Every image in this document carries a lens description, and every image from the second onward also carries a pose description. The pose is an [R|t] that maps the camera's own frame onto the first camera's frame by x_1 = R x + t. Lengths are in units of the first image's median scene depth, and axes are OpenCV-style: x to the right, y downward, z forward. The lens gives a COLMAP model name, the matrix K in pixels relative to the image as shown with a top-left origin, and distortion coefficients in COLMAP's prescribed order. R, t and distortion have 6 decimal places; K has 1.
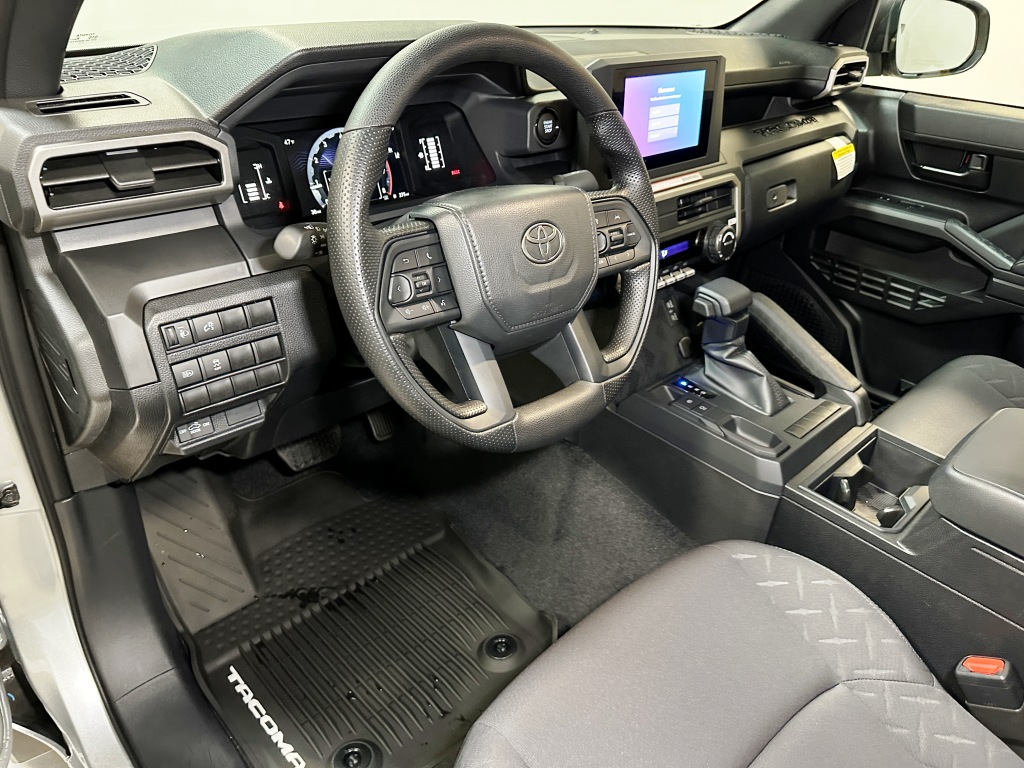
lens RADIAL K [[722.8, 0, 511.9], [0, 722.8, 397.4], [0, 0, 1]] dist [0.034842, -0.062248]
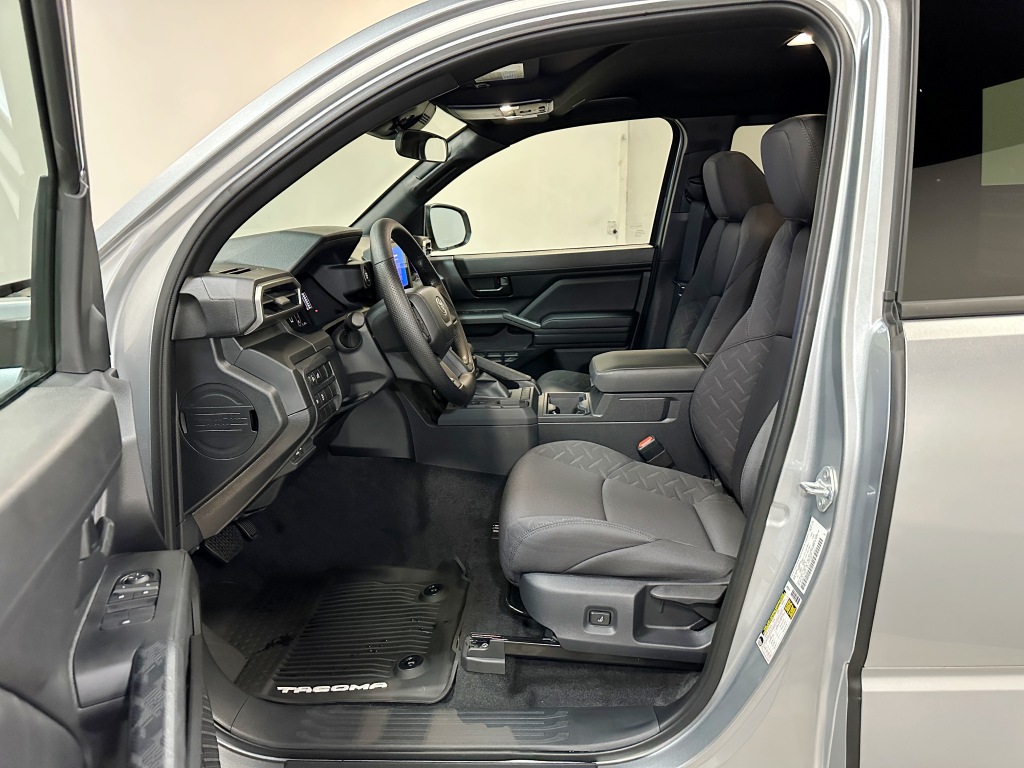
lens RADIAL K [[722.8, 0, 511.9], [0, 722.8, 397.4], [0, 0, 1]] dist [0.034842, -0.062248]
pose [[0.724322, -0.249493, 0.642737, -0.632831], [0.426694, 0.894466, -0.133649, 0.207804], [-0.541562, 0.371057, 0.754339, -0.321381]]
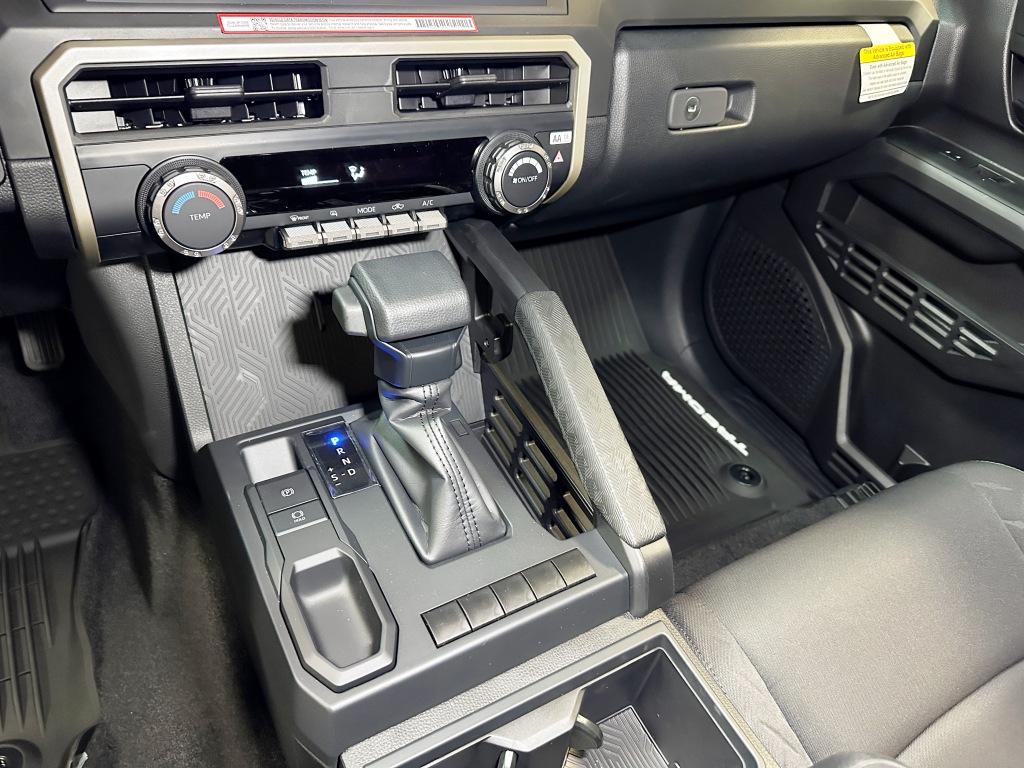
lens RADIAL K [[722.8, 0, 511.9], [0, 722.8, 397.4], [0, 0, 1]] dist [0.034842, -0.062248]
pose [[0.965386, 0.242812, -0.095250, 0.324435], [-0.222777, 0.957532, 0.183040, -0.137361], [0.135649, -0.155485, 0.978480, 0.420453]]
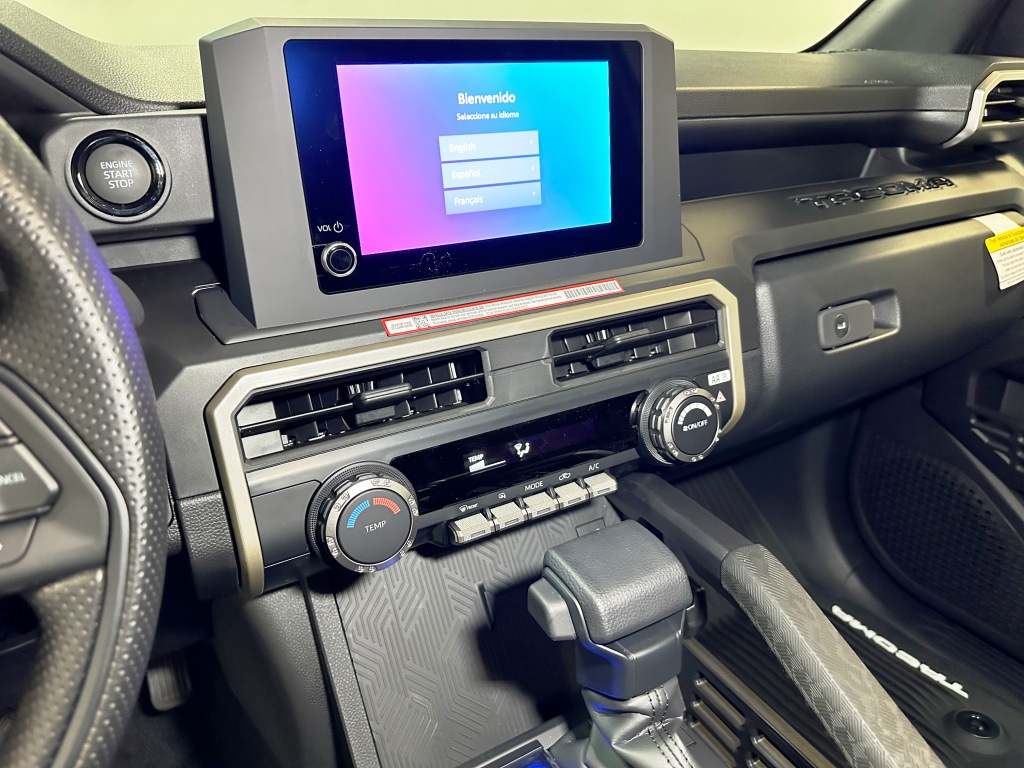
lens RADIAL K [[714.8, 0, 512.0], [0, 714.8, 384.0], [0, 0, 1]] dist [0.052538, -0.061173]
pose [[0.967067, 0.025410, -0.253250, 0.260644], [-0.066339, 0.985776, -0.154416, -0.139812], [0.245724, 0.166131, 0.954998, 0.463564]]
